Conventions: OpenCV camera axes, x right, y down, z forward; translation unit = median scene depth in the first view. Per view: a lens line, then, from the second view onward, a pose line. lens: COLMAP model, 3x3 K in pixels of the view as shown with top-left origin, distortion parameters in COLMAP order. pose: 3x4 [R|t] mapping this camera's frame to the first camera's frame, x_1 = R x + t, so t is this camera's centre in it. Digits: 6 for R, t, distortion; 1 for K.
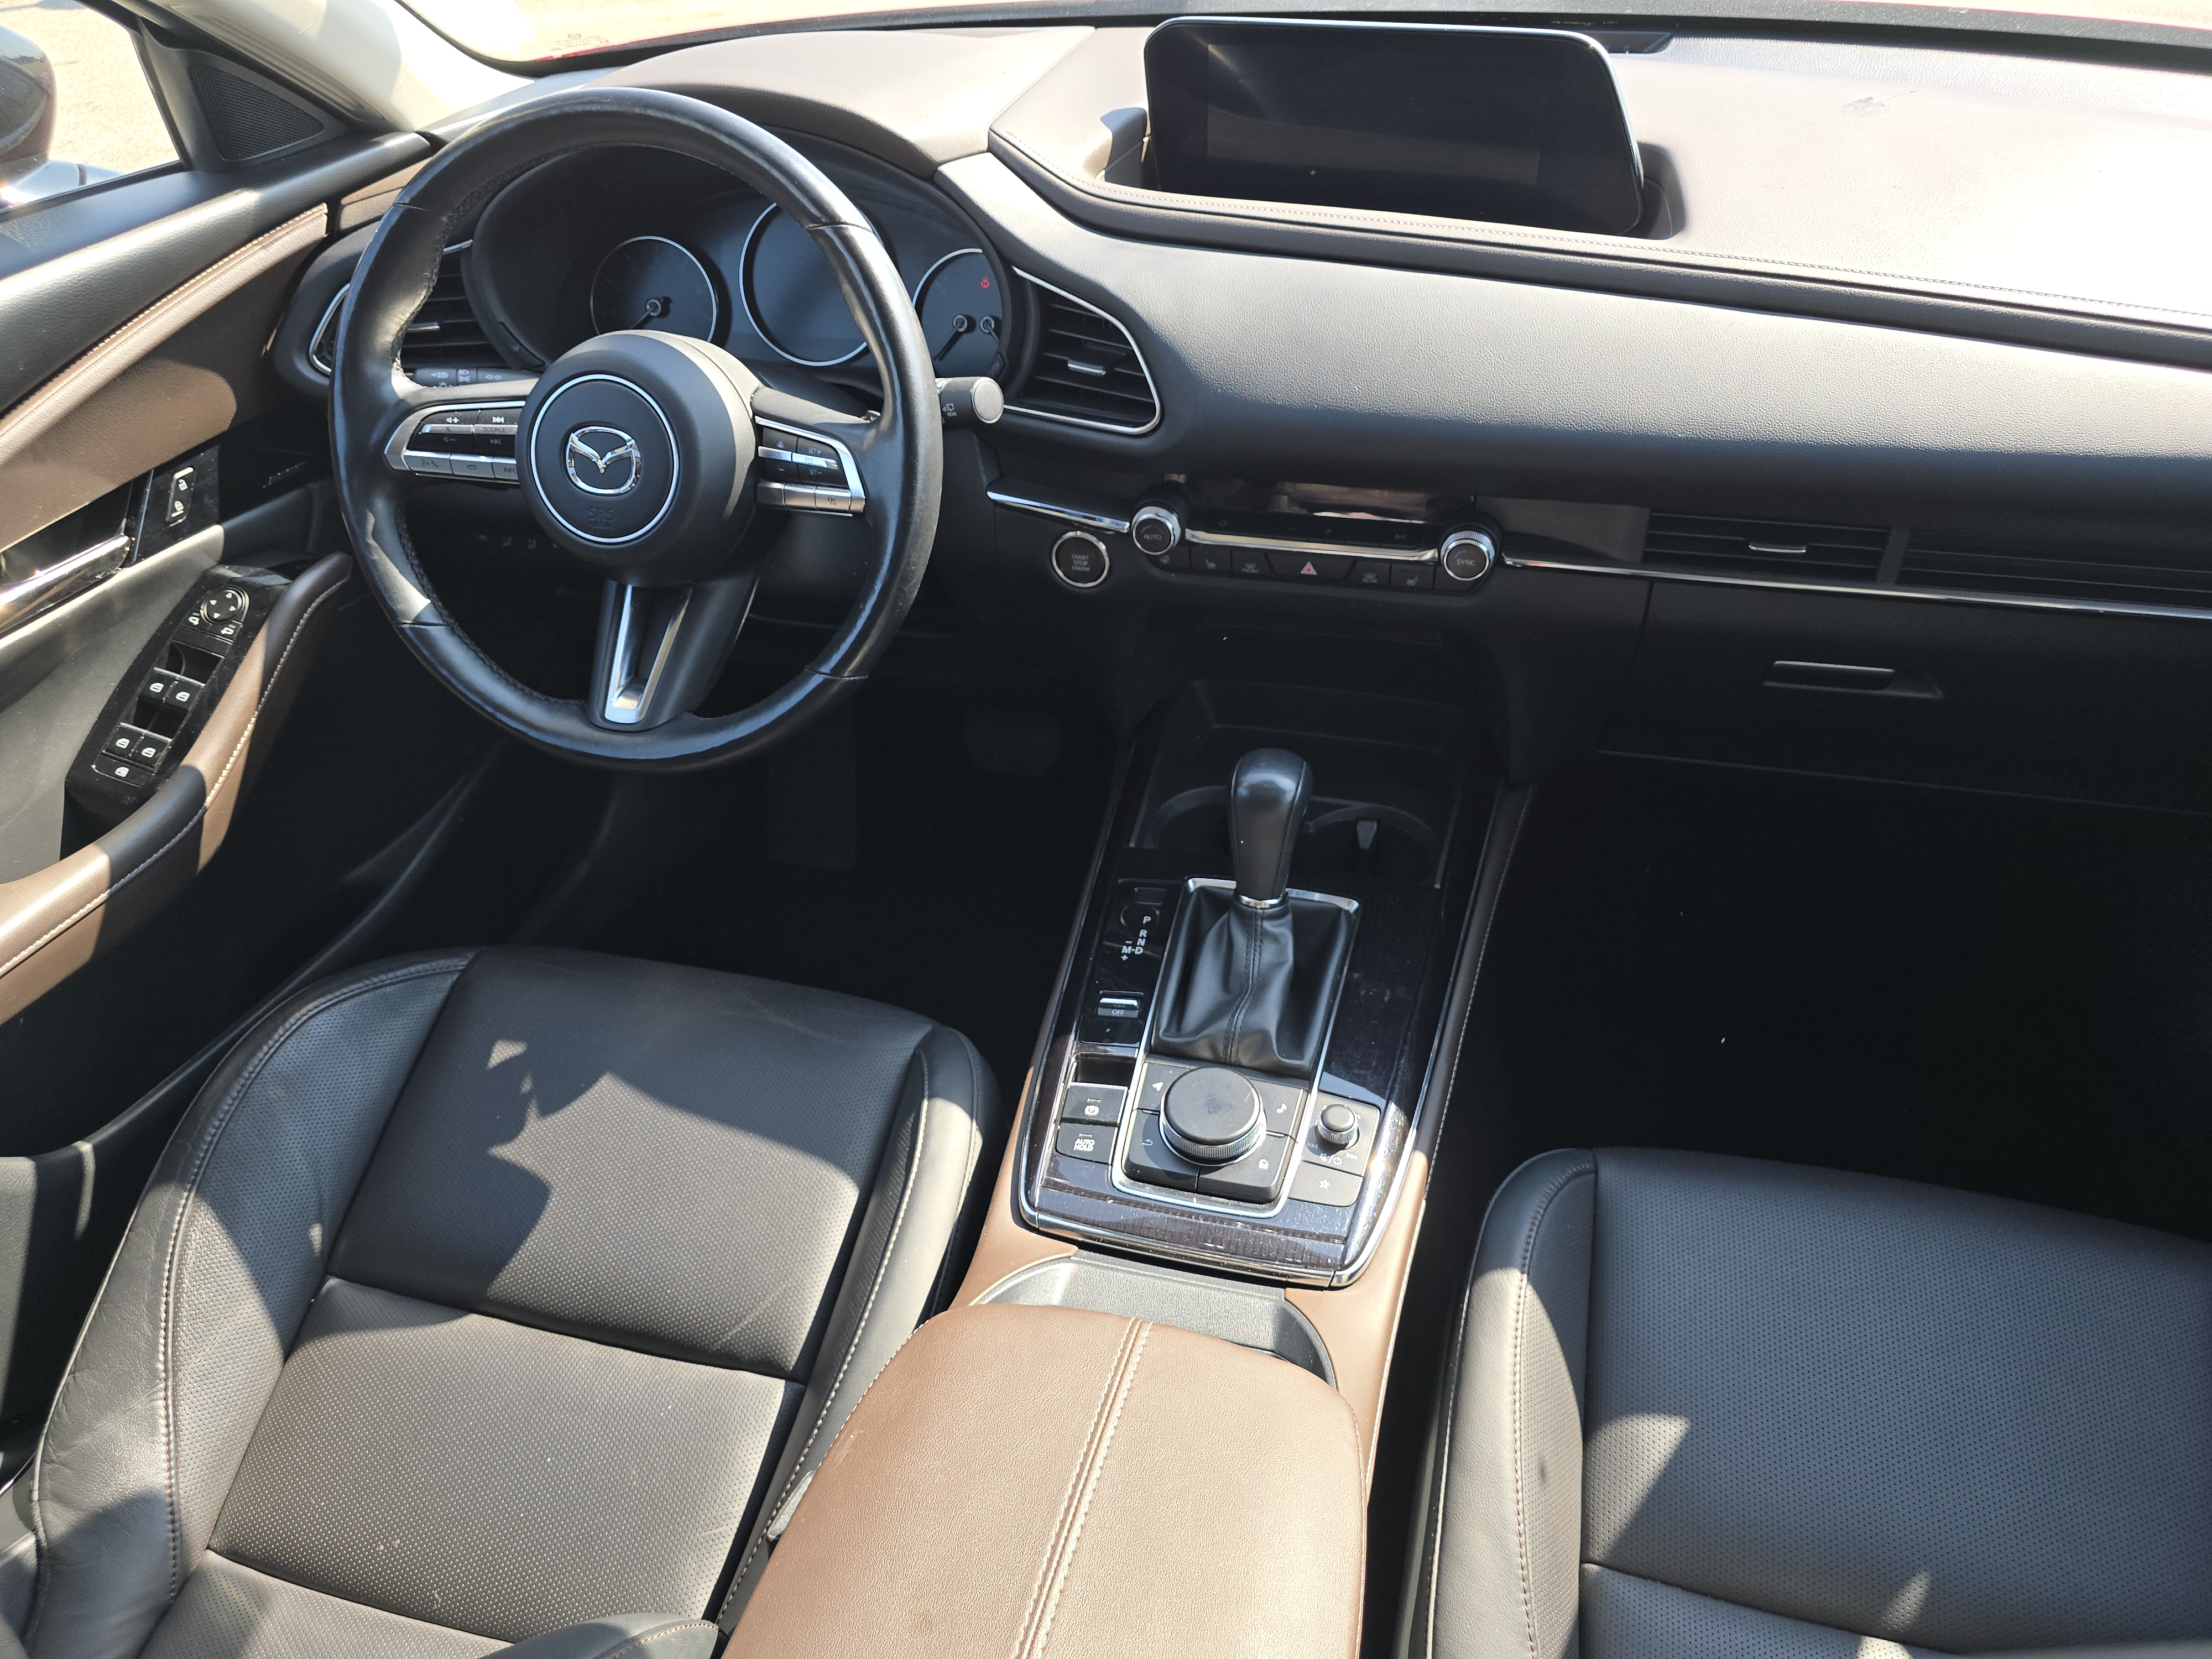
lens RADIAL K [[1528.3, 0, 1062.8], [0, 1528.3, 835.9], [0, 0, 1]] dist [0.085070, -0.087861]
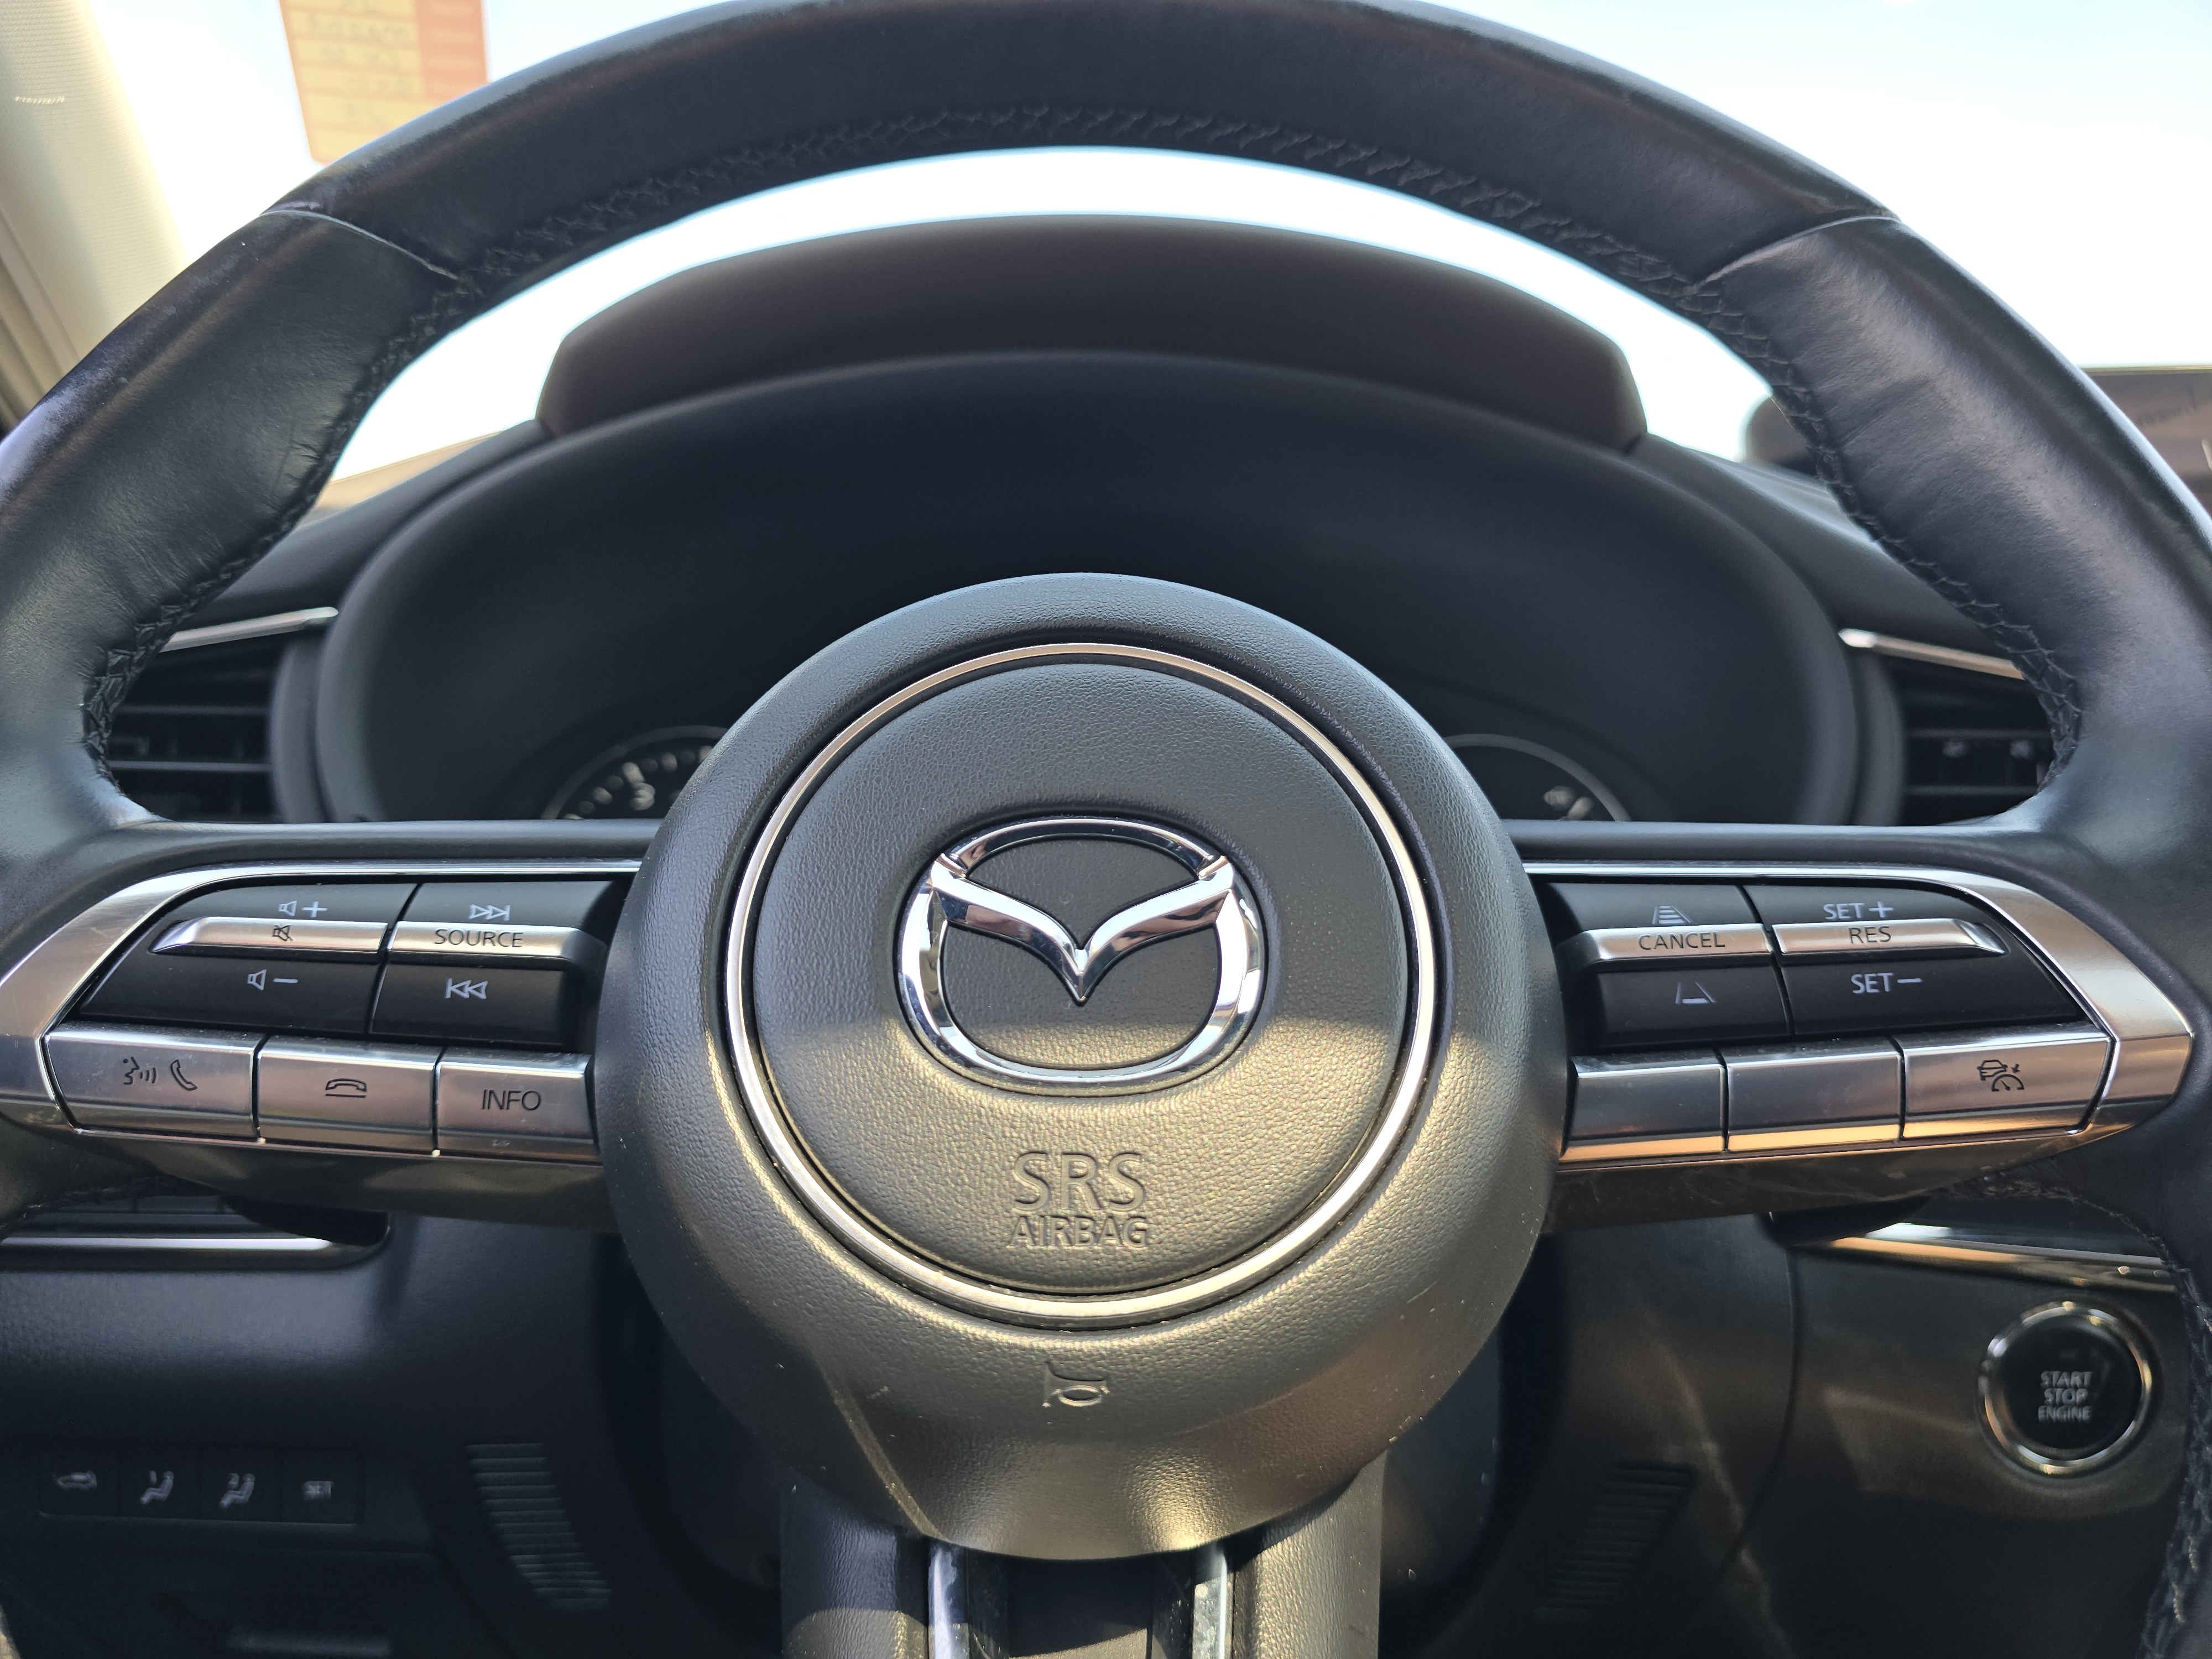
lens RADIAL K [[1528.3, 0, 1062.8], [0, 1528.3, 835.9], [0, 0, 1]] dist [0.085070, -0.087861]
pose [[0.955913, 0.046765, 0.289903, -0.325457], [0.133487, 0.810138, -0.570840, -0.109831], [-0.261557, 0.584371, 0.768178, 0.716337]]
